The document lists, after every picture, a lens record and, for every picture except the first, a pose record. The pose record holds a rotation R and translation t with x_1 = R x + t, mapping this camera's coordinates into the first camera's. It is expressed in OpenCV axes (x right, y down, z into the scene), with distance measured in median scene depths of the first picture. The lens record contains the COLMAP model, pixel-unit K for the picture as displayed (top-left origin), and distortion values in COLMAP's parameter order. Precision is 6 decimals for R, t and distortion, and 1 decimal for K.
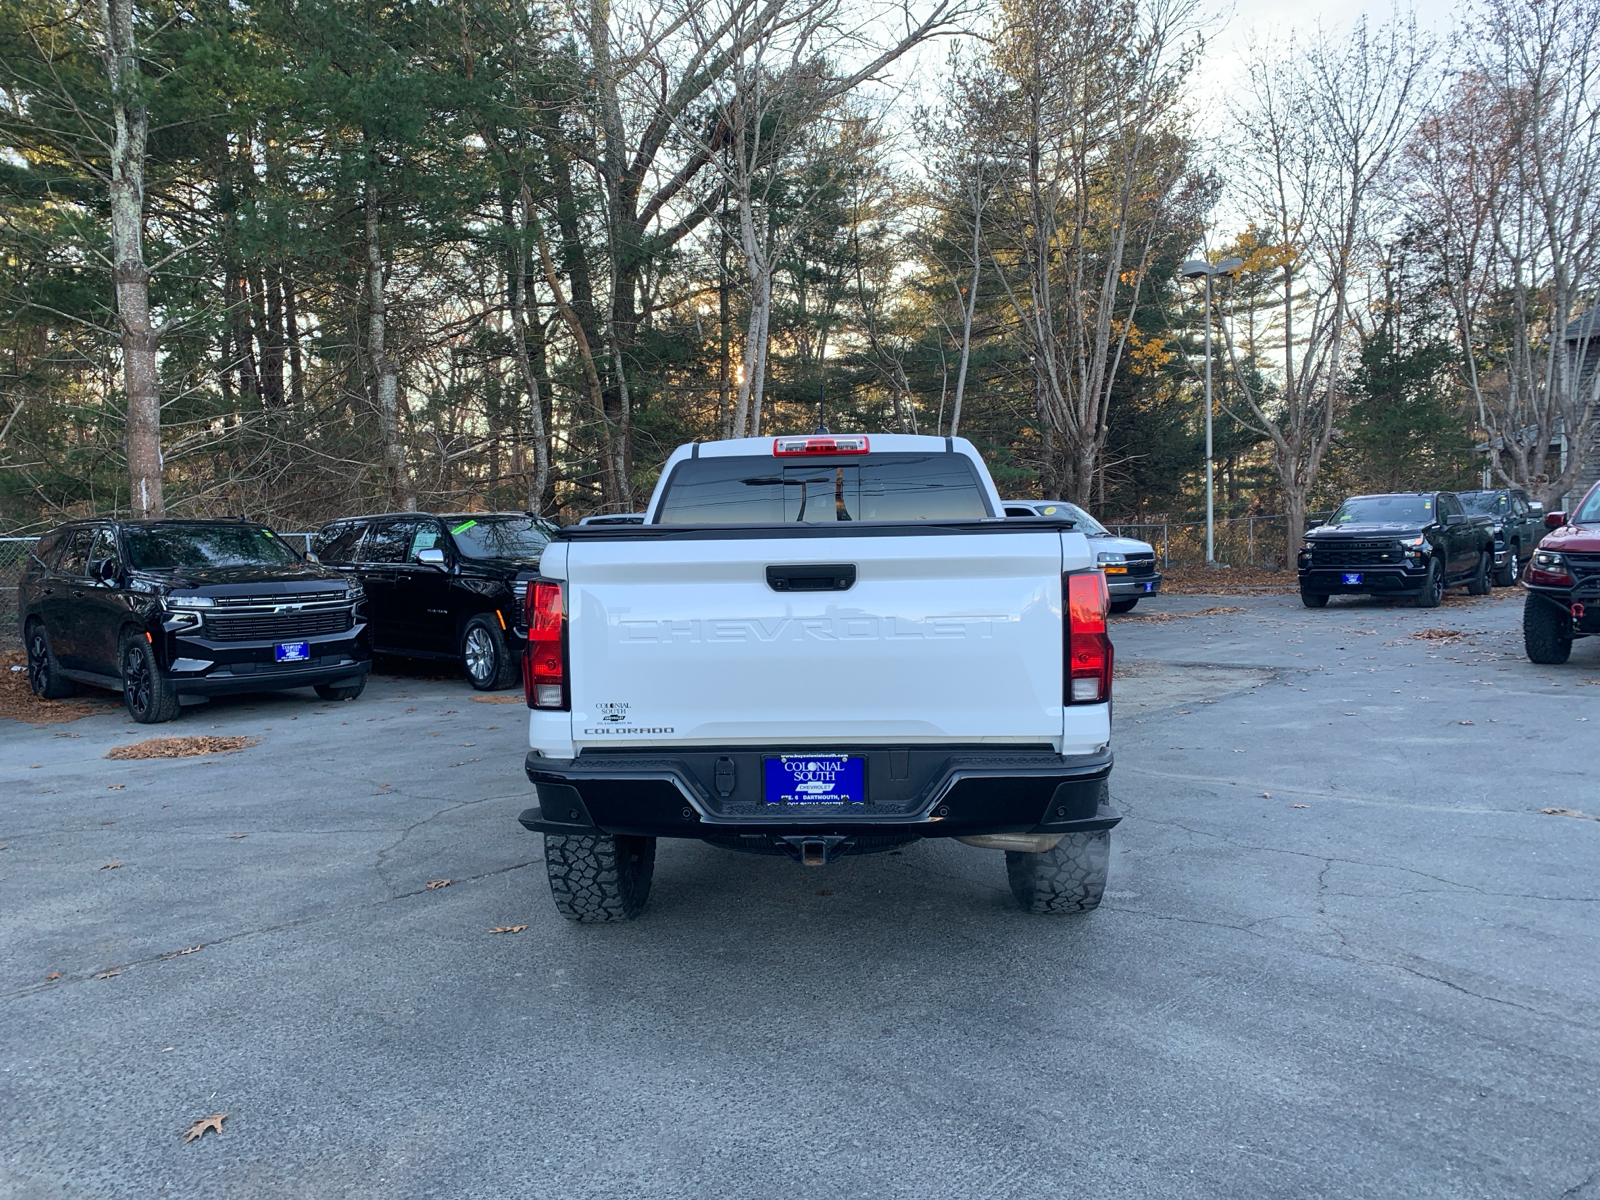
lens RADIAL K [[1209.6, 0, 784.8], [0, 1209.6, 604.2], [0, 0, 1]] dist [0.047469, -0.051867]
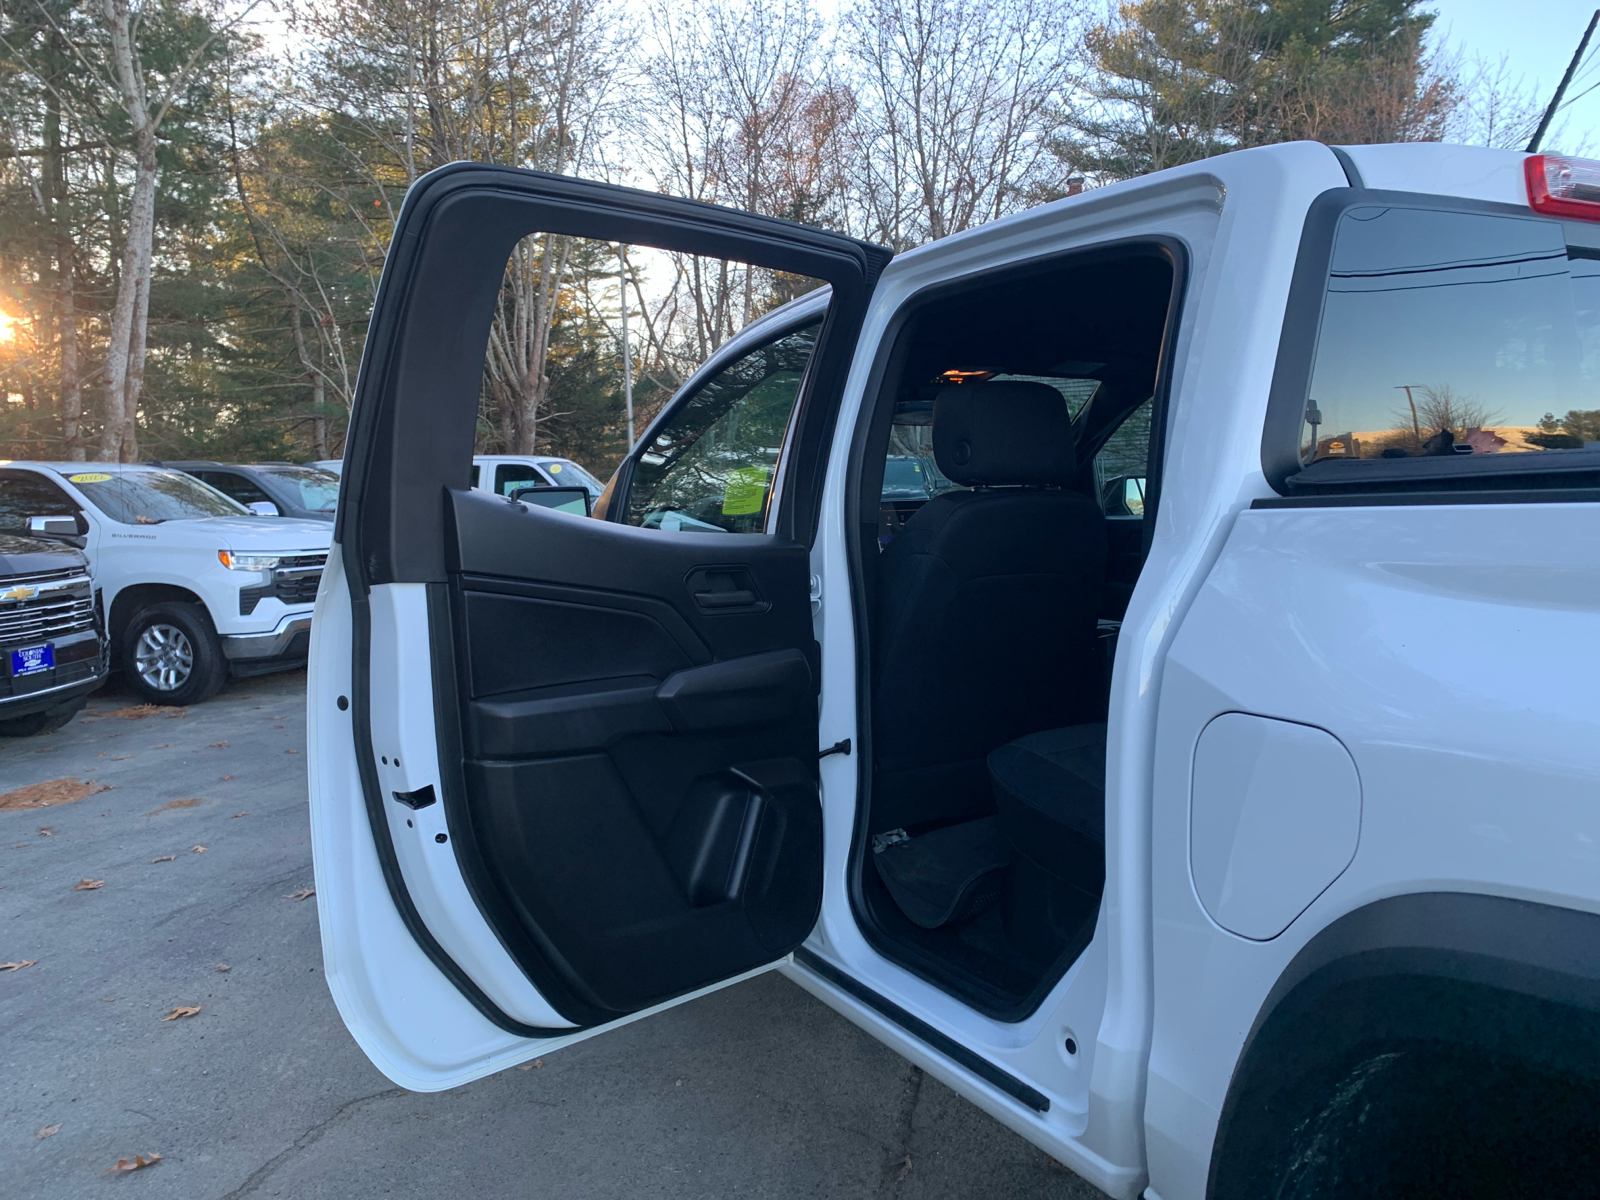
lens RADIAL K [[1209.6, 0, 784.3], [0, 1209.6, 590.6], [0, 0, 1]] dist [0.047469, -0.051867]
pose [[0.853612, -0.044080, 0.519041, -0.337629], [0.035121, 0.999016, 0.027083, -0.041426], [-0.519724, -0.004889, 0.854320, 0.845910]]
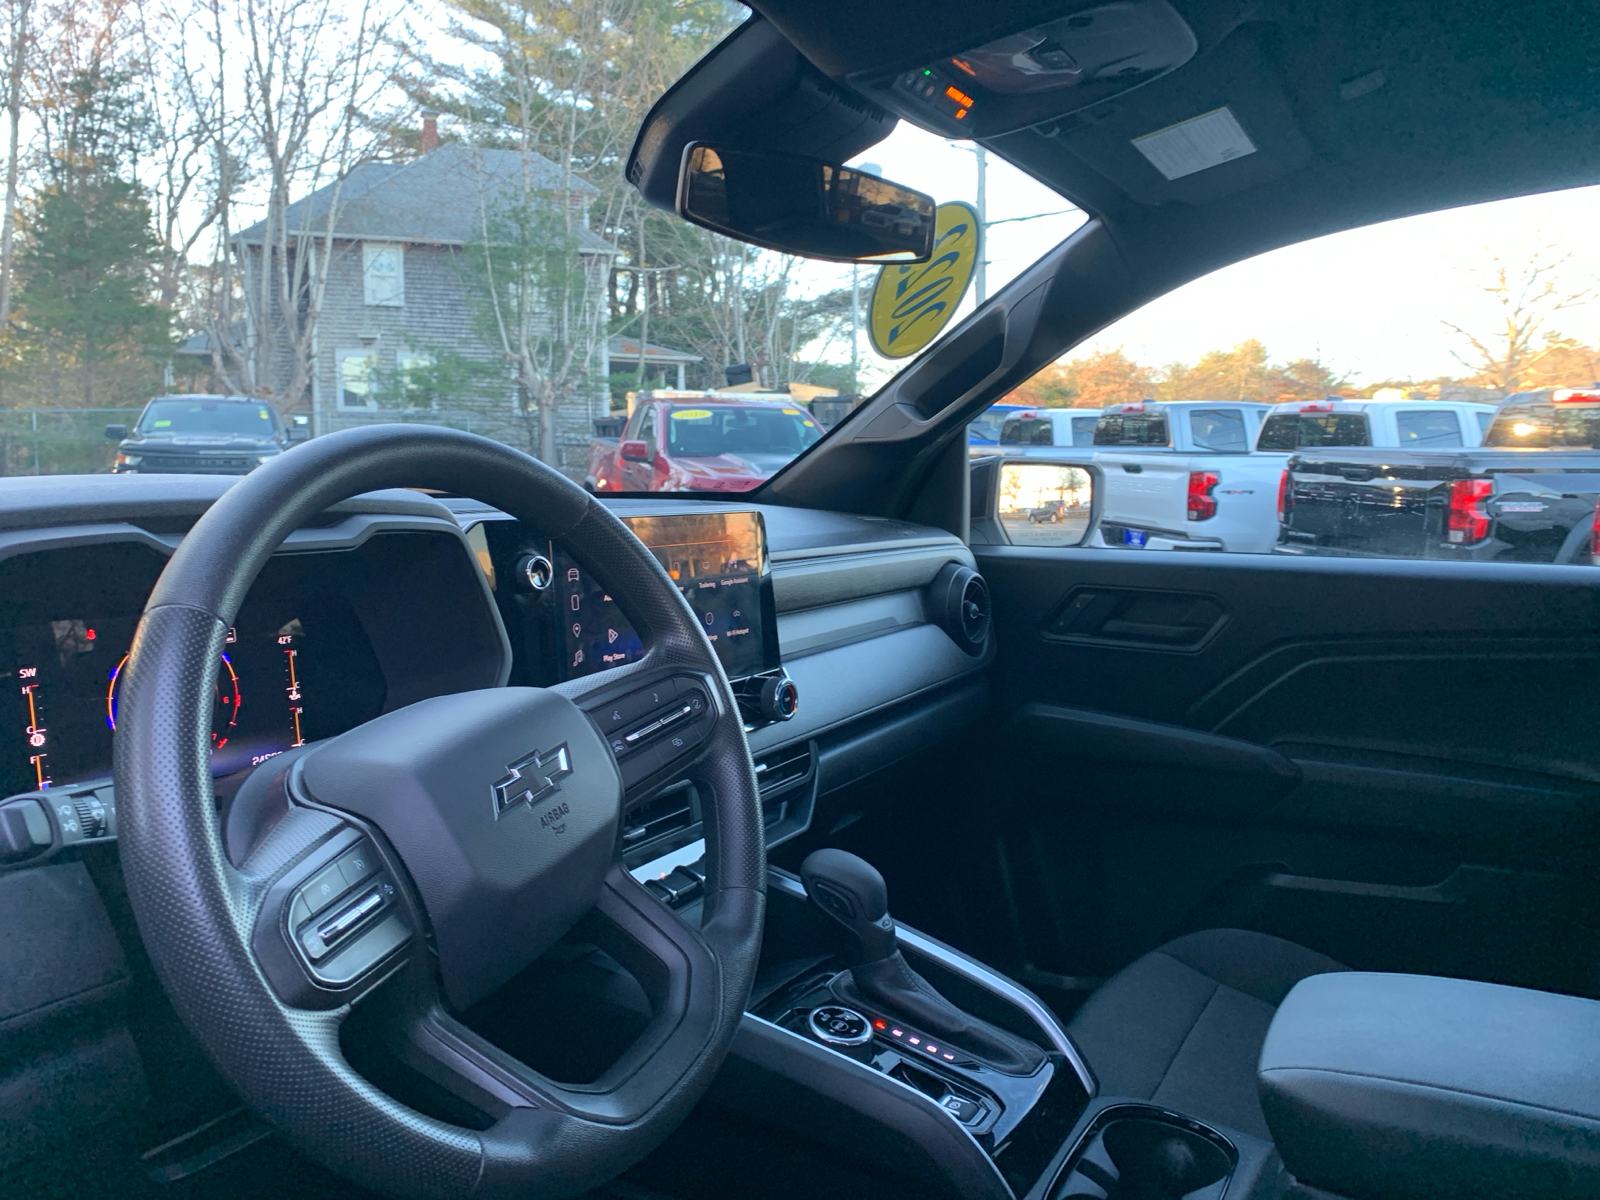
lens RADIAL K [[1209.6, 0, 766.9], [0, 1209.6, 595.1], [0, 0, 1]] dist [0.047469, -0.051867]
pose [[0.481548, -0.066686, 0.873879, -0.123529], [0.004795, 0.997287, 0.073461, -0.066421], [-0.876406, -0.031185, 0.480561, 1.242798]]
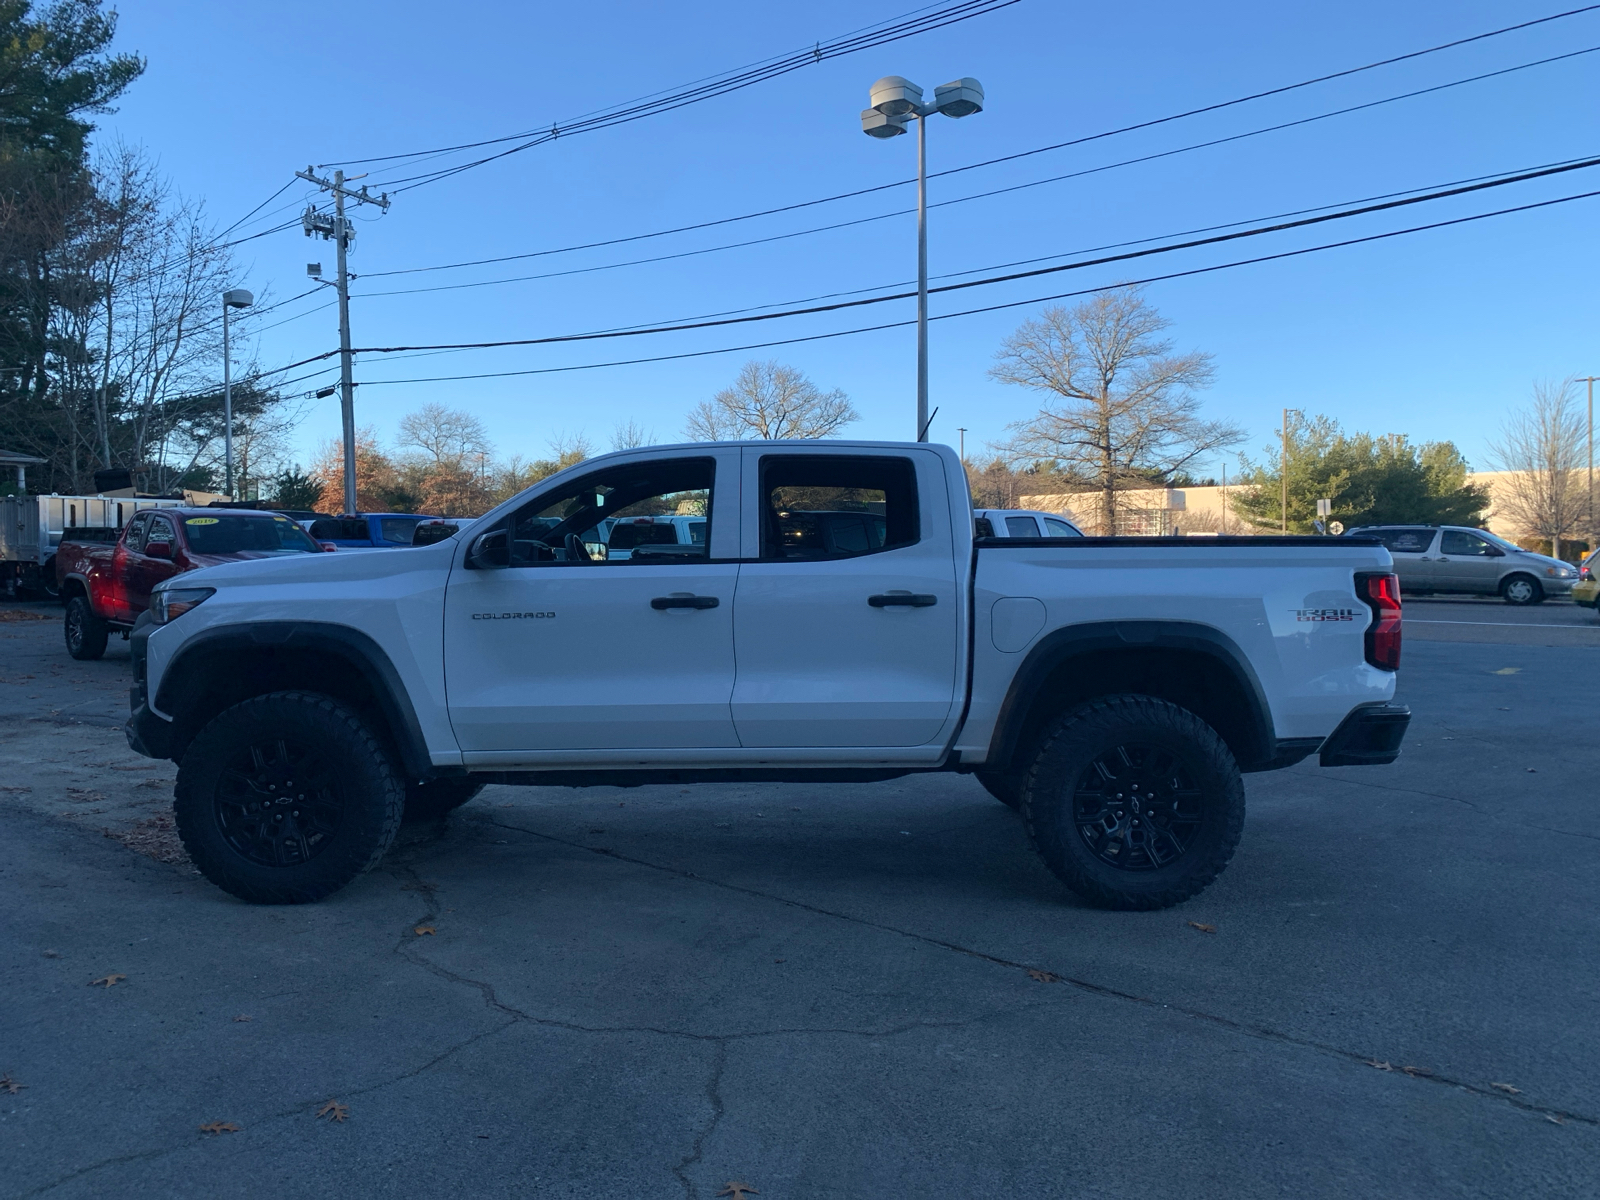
lens RADIAL K [[1209.6, 0, 798.4], [0, 1209.6, 588.8], [0, 0, 1]] dist [0.047469, -0.051867]
pose [[-0.057905, 0.005265, 0.998308, -1.063697], [0.039799, 0.999203, -0.002961, -0.019530], [-0.997528, 0.039561, -0.058068, 1.214780]]
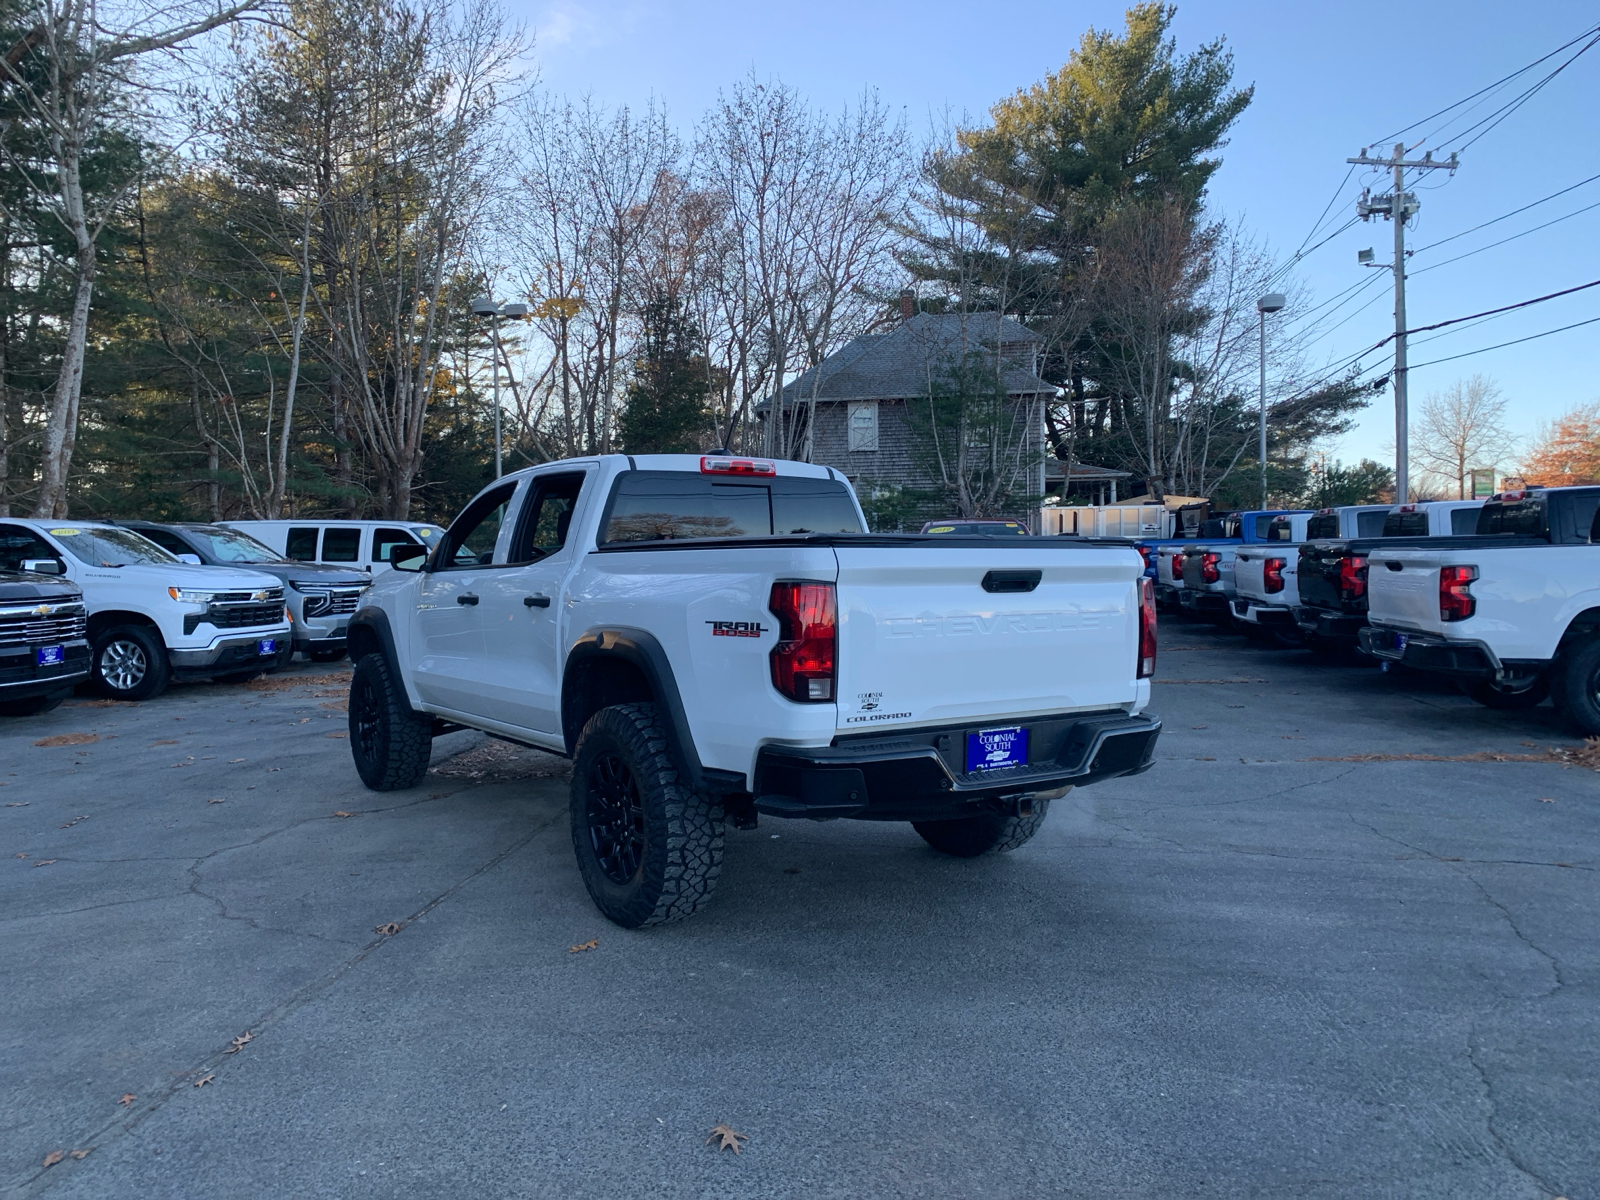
lens RADIAL K [[1209.6, 0, 778.3], [0, 1209.6, 604.9], [0, 0, 1]] dist [0.047469, -0.051867]
pose [[0.801549, -0.002108, 0.597926, -0.596918], [0.014891, 0.999754, -0.016438, 0.012309], [-0.597744, 0.022080, 0.801383, 0.109574]]
